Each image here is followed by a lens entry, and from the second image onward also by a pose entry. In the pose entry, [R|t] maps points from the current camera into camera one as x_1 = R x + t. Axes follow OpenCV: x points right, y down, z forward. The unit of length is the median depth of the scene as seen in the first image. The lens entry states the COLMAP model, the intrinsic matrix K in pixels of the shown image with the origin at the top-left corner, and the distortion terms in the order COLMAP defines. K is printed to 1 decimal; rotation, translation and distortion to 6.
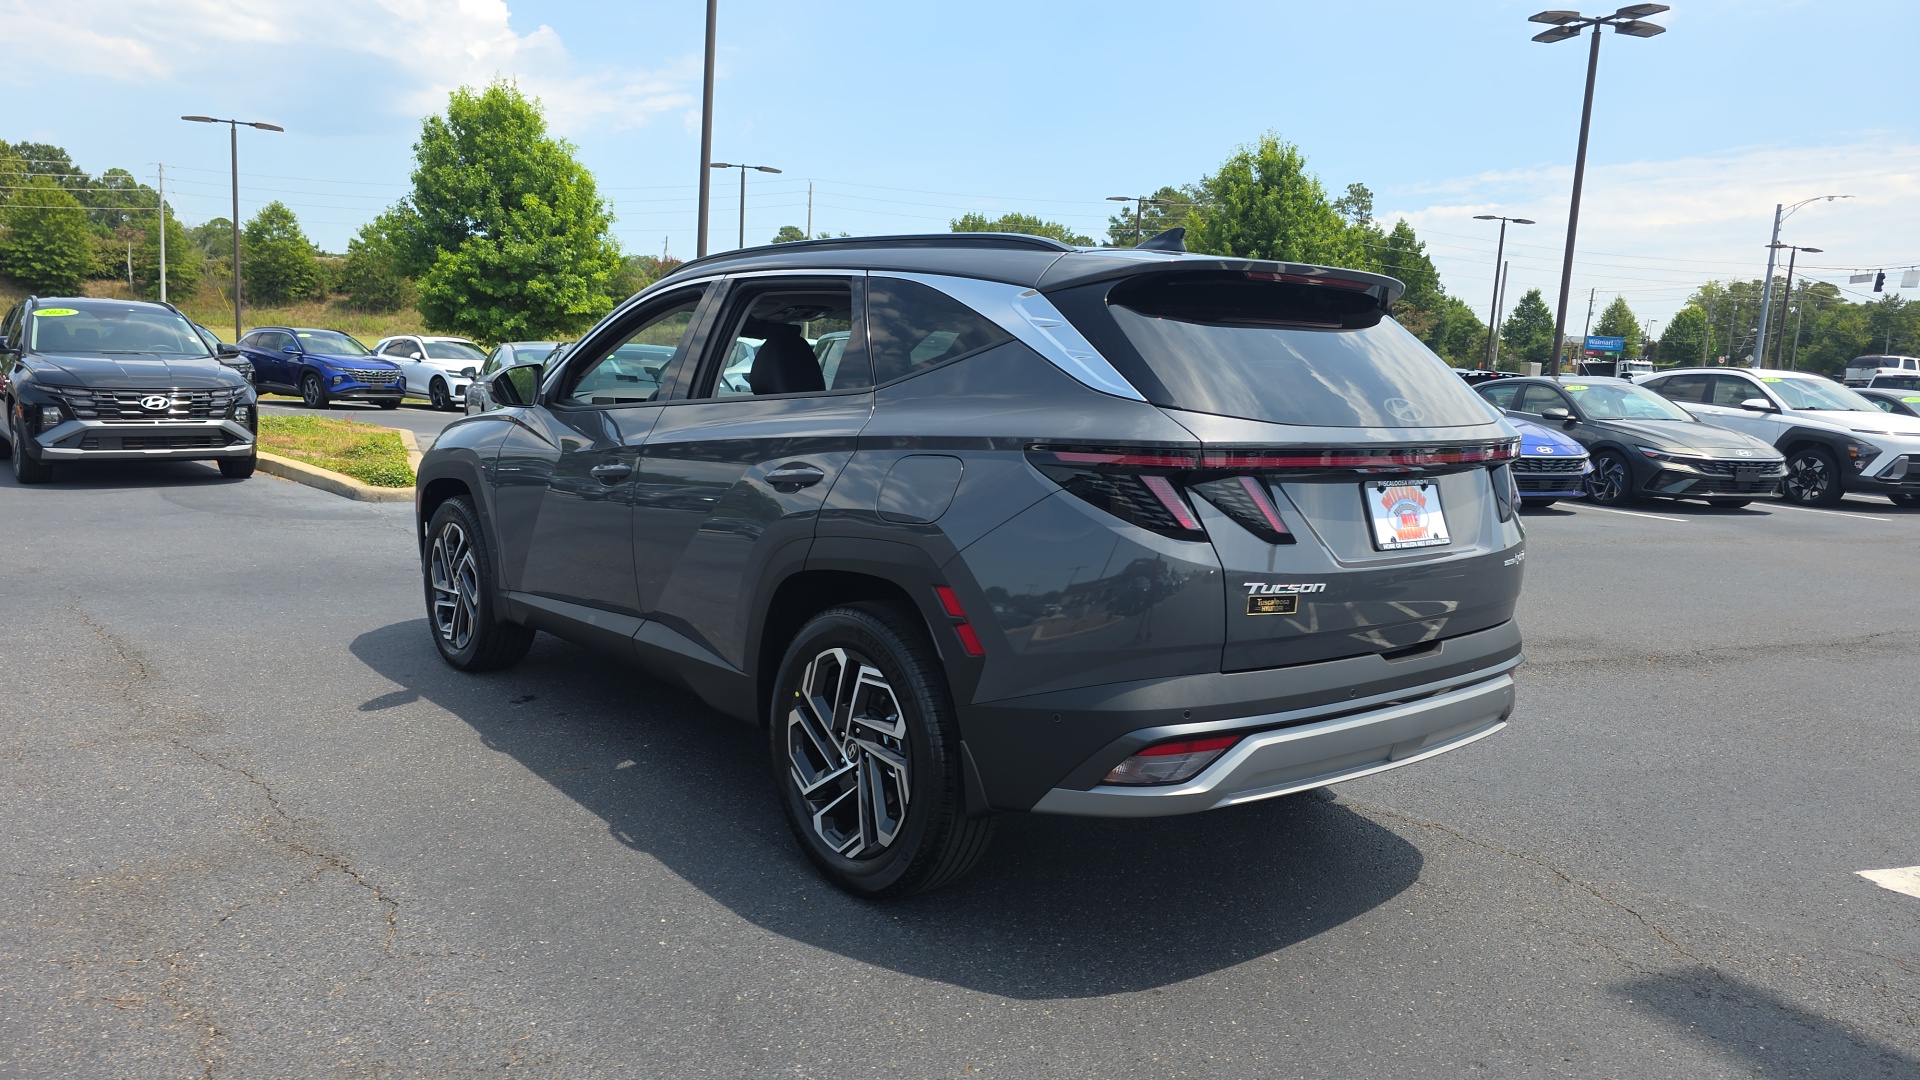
lens RADIAL K [[1262.5, 0, 913.7], [0, 1262.5, 541.8], [0, 0, 1]] dist [0.063808, -0.053137]
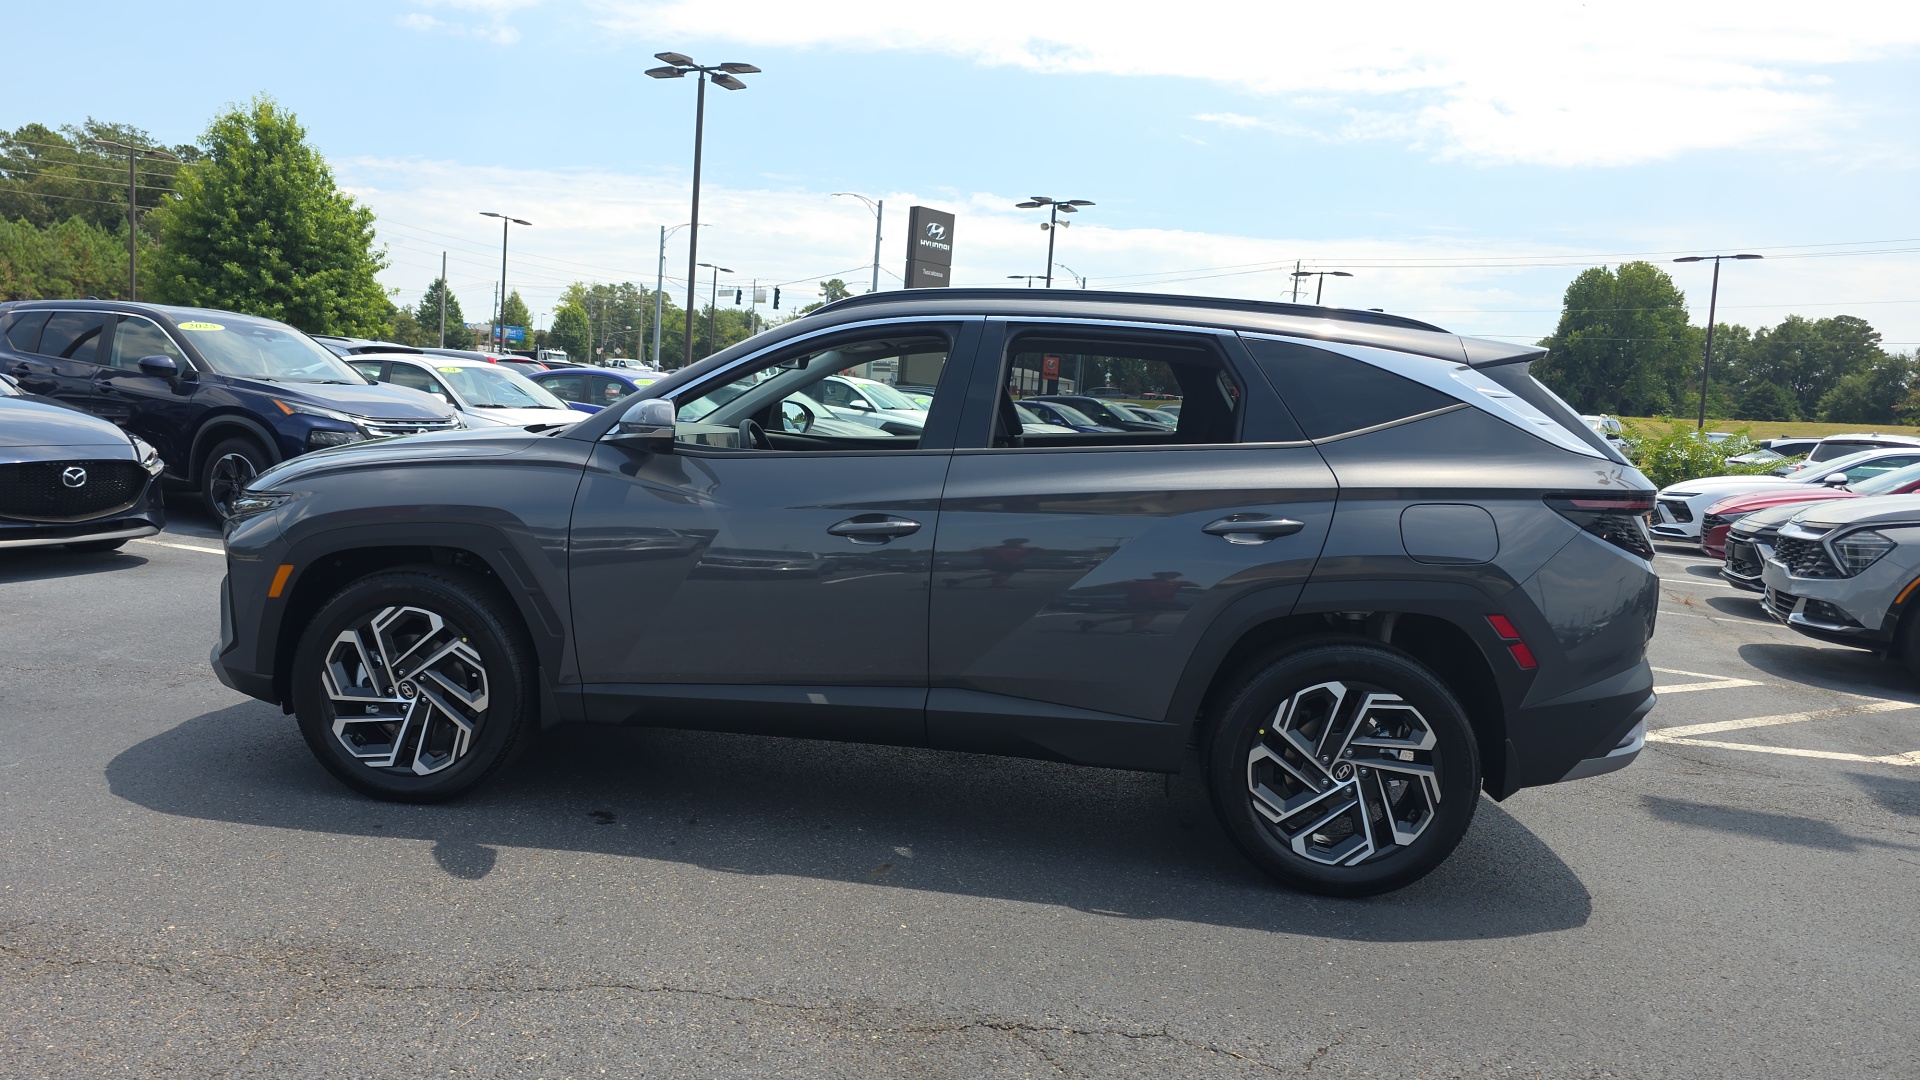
lens RADIAL K [[1304.7, 0, 787.8], [0, 1304.7, 536.3], [0, 0, 1]] dist [-0.005001, -0.000391]
pose [[0.724409, -0.064300, 0.686366, -0.241611], [0.055903, 0.997841, 0.034478, -0.022239], [-0.687100, 0.013394, 0.726439, 0.102410]]
